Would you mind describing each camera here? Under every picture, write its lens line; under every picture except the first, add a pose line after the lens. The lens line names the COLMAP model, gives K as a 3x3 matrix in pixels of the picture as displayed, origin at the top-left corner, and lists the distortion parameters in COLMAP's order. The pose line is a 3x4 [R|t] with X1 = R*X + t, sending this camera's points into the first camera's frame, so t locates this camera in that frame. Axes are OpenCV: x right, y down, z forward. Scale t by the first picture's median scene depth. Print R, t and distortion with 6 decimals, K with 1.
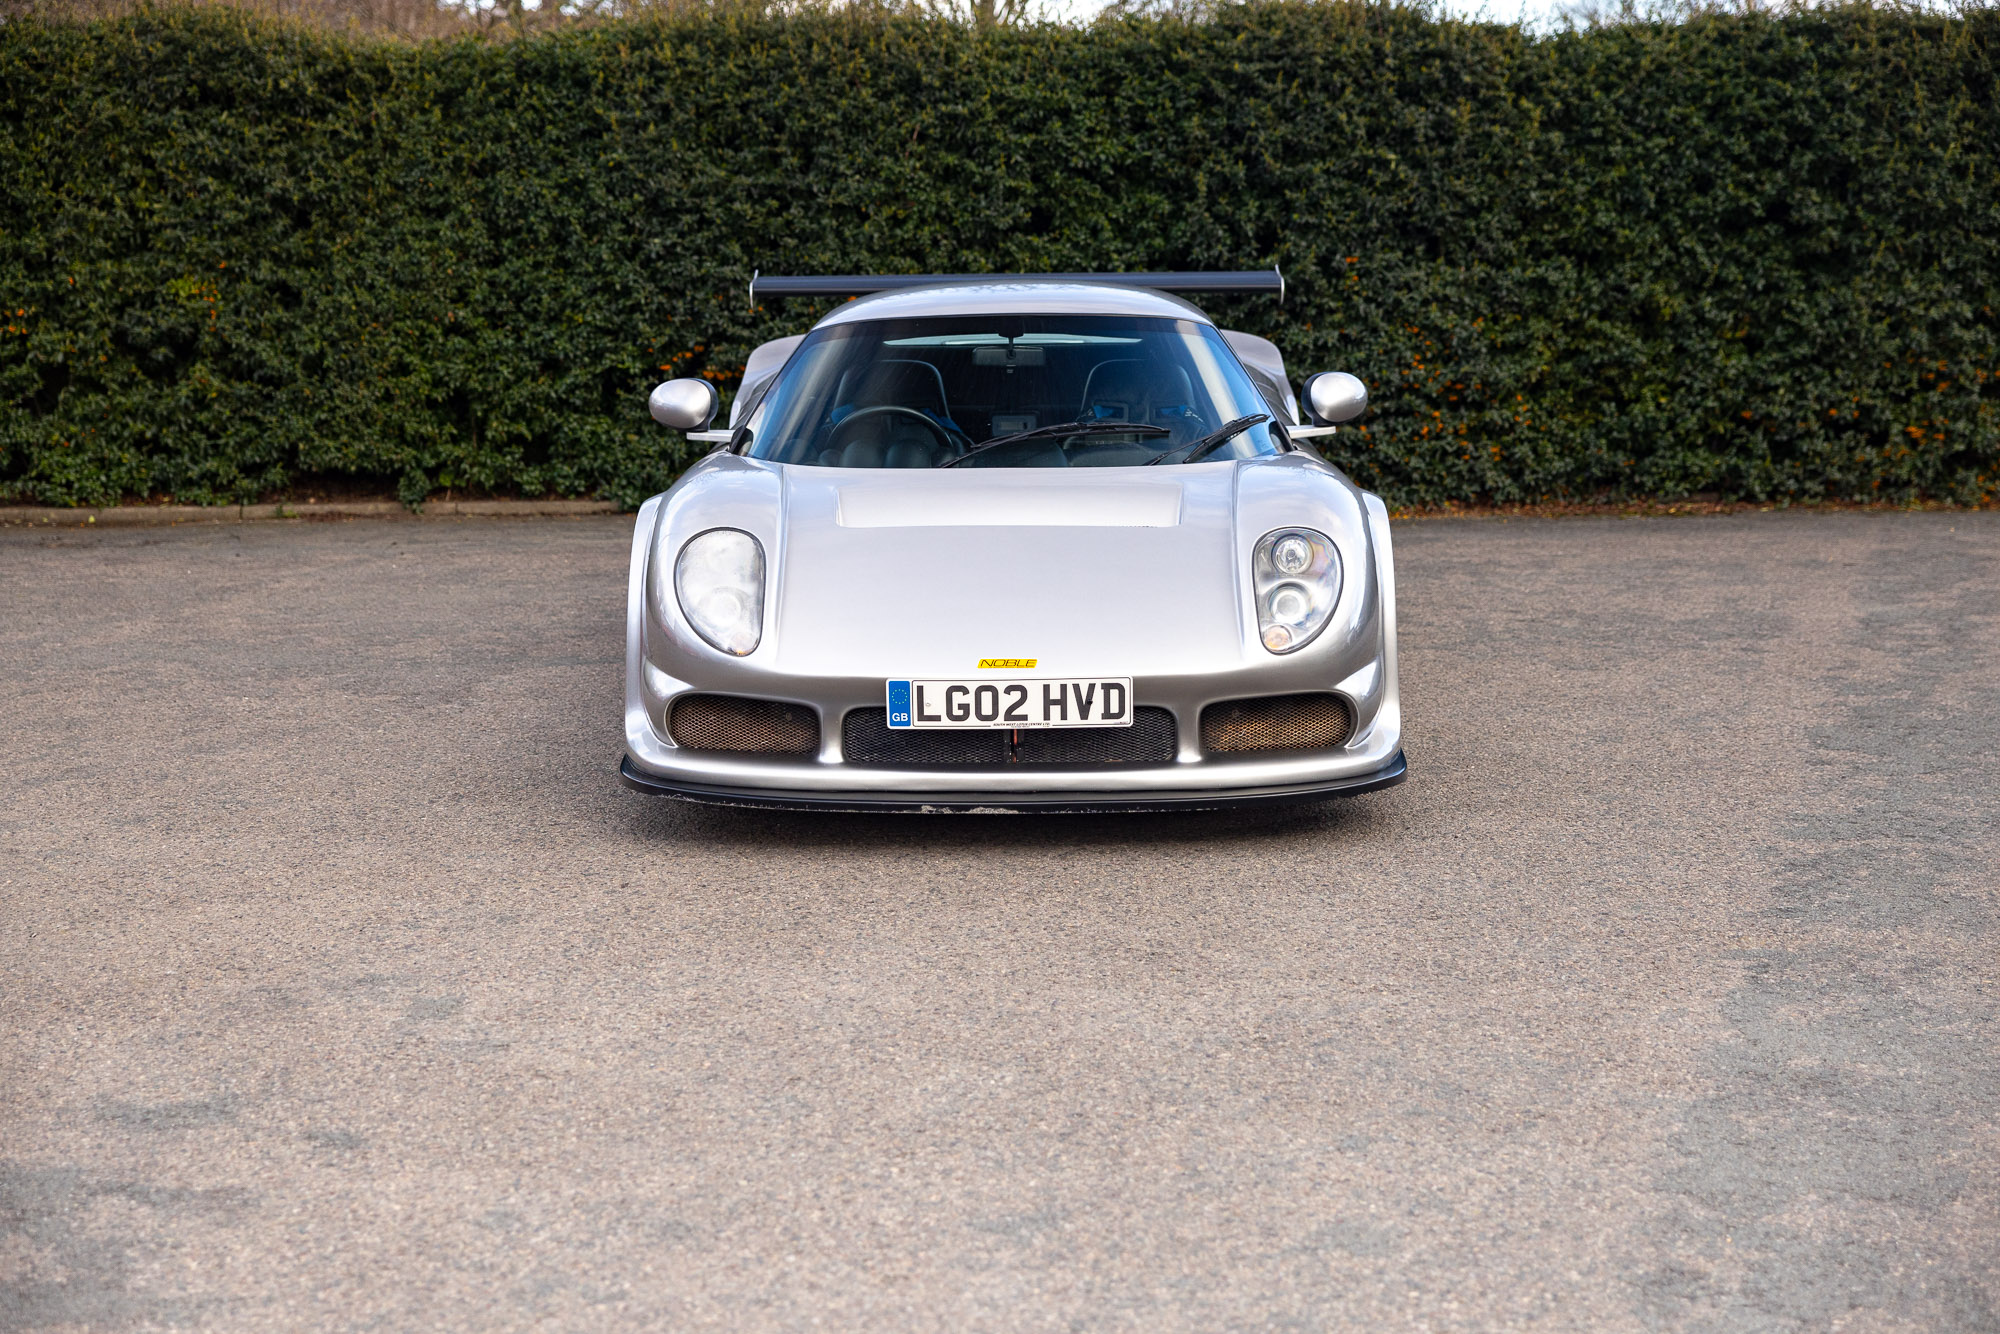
lens RADIAL K [[3130.1, 0, 998.7], [0, 3130.1, 668.1], [0, 0, 1]] dist [-0.035948, 0.000000]
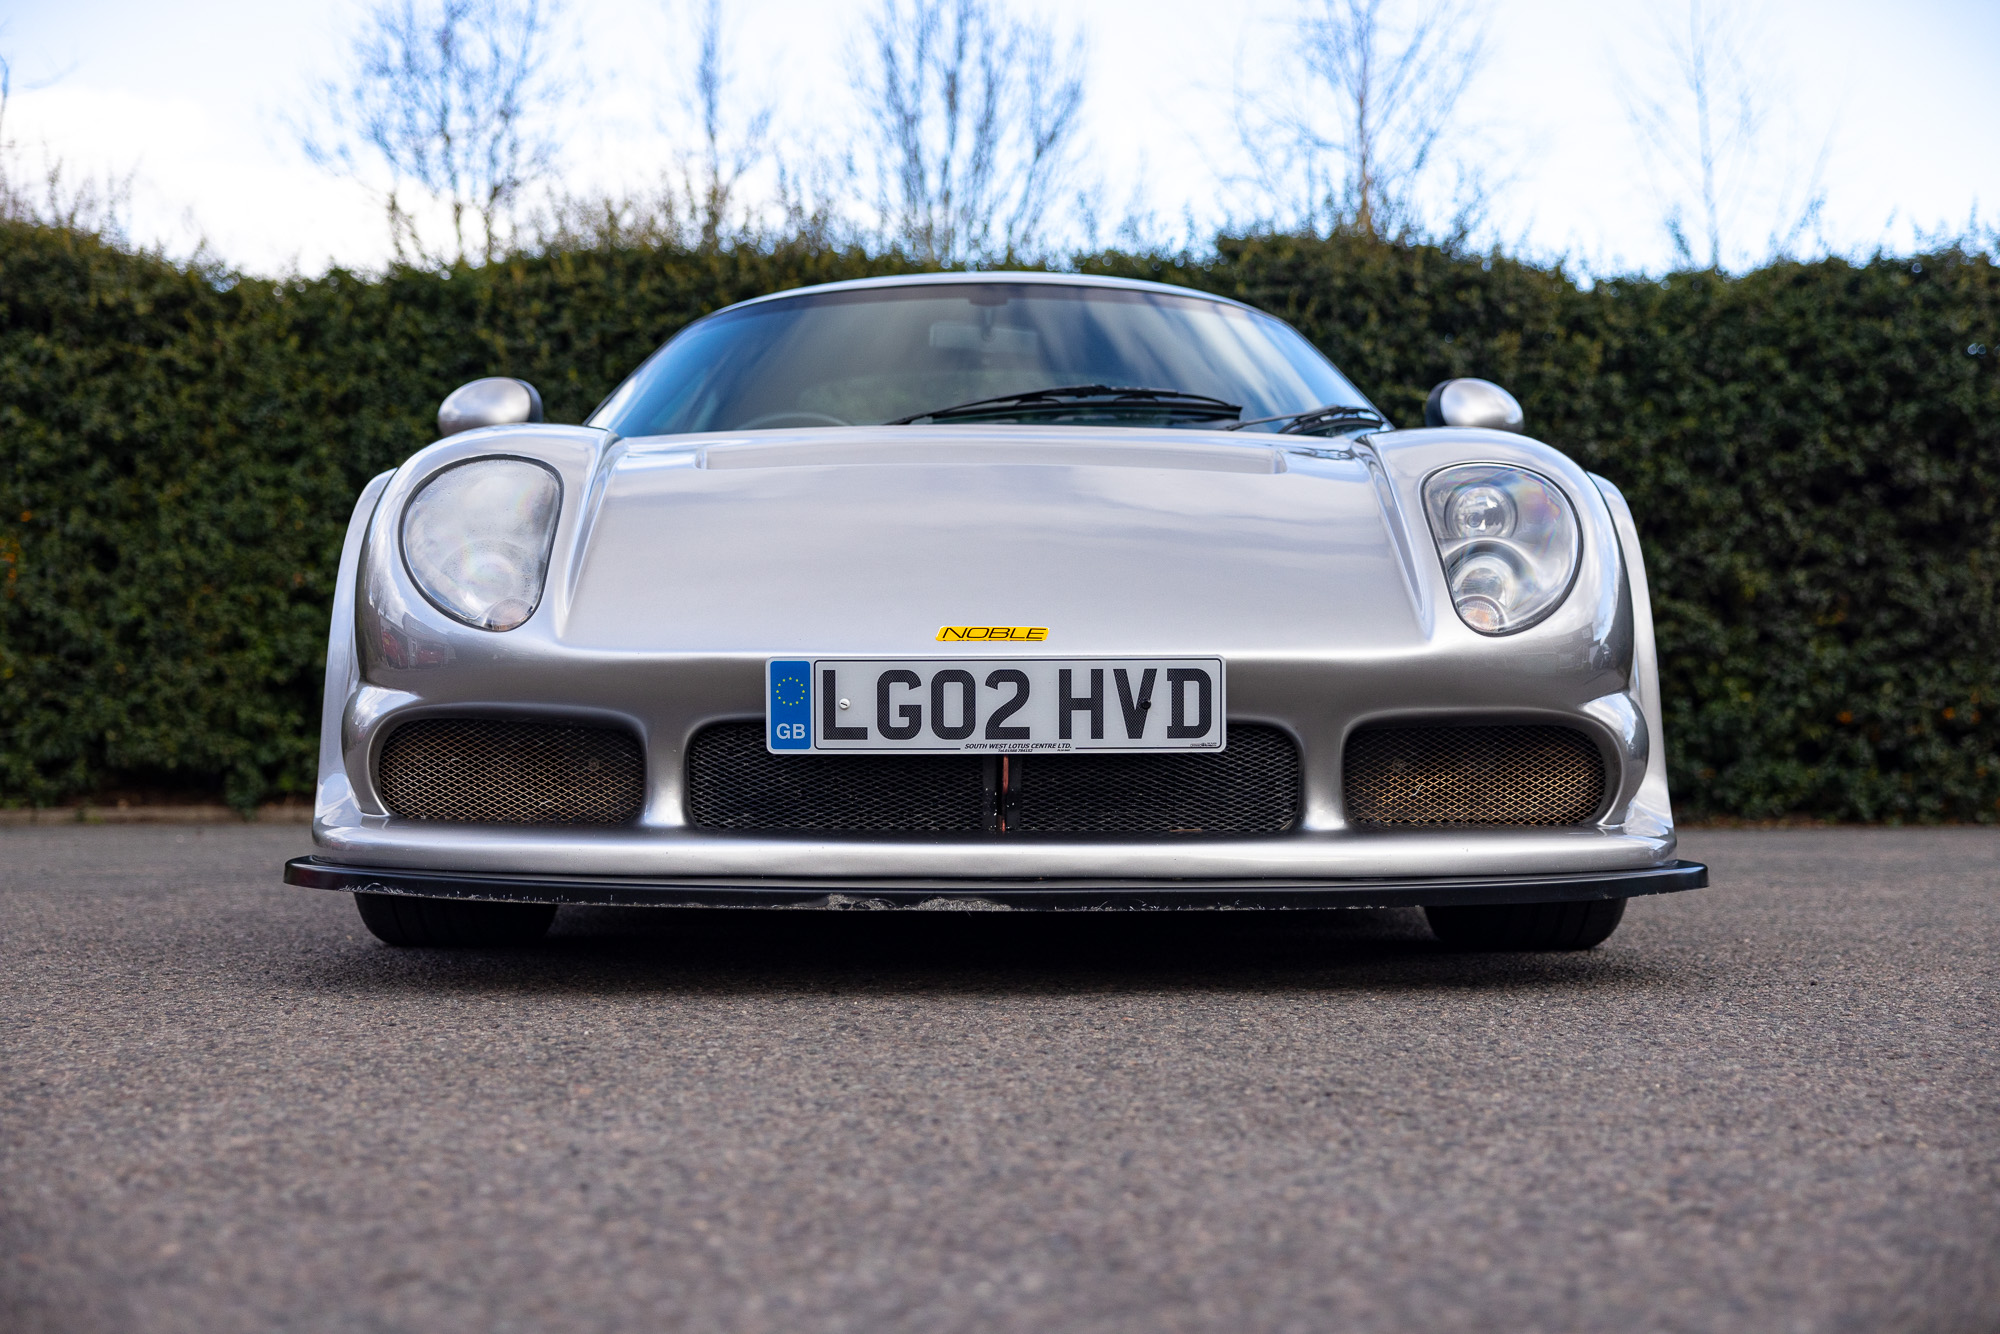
lens RADIAL K [[2784.0, 0, 1001.5], [0, 2784.0, 664.3], [0, 0, 1]] dist [-0.001433, 0.000000]
pose [[0.999725, 0.011346, 0.020517, -0.002804], [-0.007282, 0.982091, -0.188267, 0.048704], [-0.022286, 0.188066, 0.981904, 0.274739]]
